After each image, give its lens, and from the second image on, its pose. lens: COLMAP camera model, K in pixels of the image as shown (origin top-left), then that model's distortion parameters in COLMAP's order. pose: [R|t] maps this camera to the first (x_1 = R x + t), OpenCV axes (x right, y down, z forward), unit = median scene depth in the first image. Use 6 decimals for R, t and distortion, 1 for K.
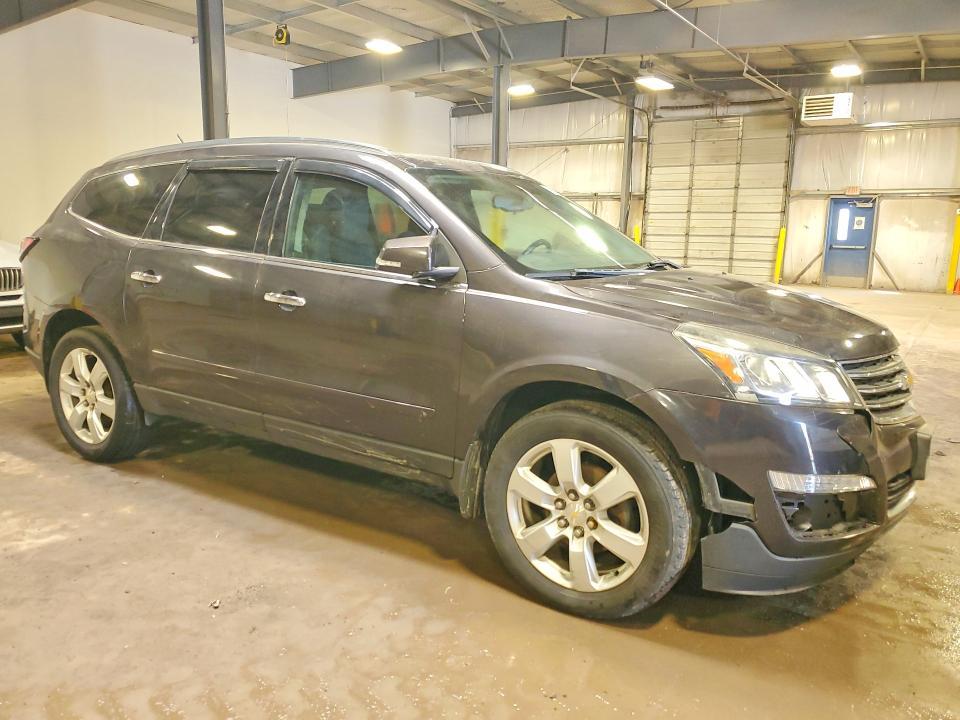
lens RADIAL K [[744.7, 0, 476.5], [0, 744.7, 362.6], [0, 0, 1]] dist [0.032559, -0.013976]
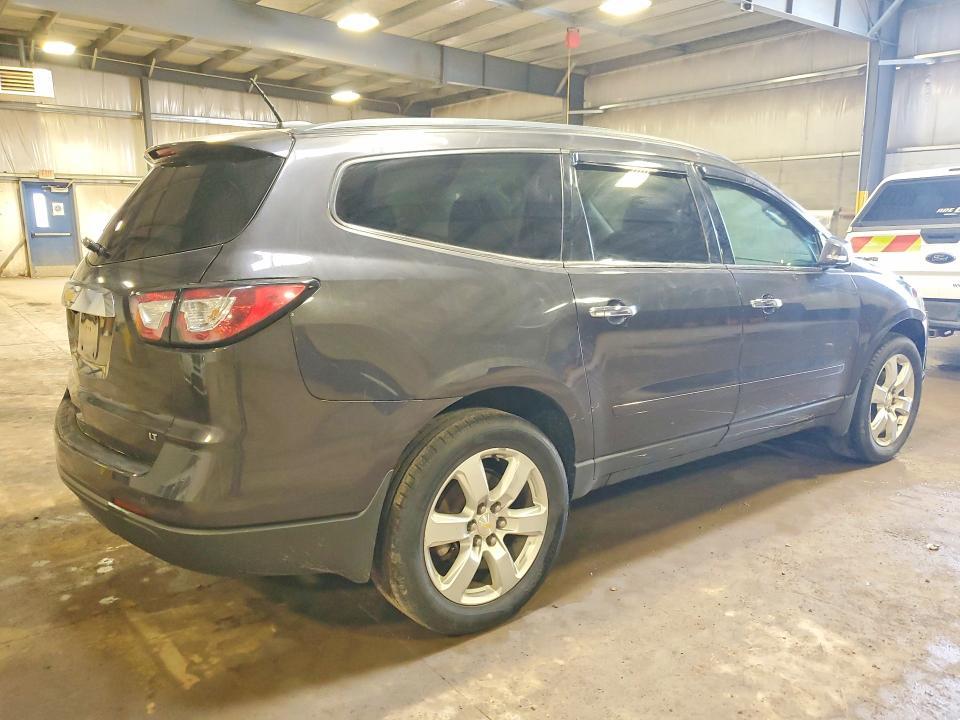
lens RADIAL K [[777.4, 0, 479.1], [0, 777.4, 342.1], [0, 0, 1]] dist [0.006484, 0.003155]
pose [[0.315387, -0.167396, 0.934082, -0.906854], [0.175004, 0.977696, 0.116123, -0.144201], [-0.932687, 0.126844, 0.337648, 0.652964]]
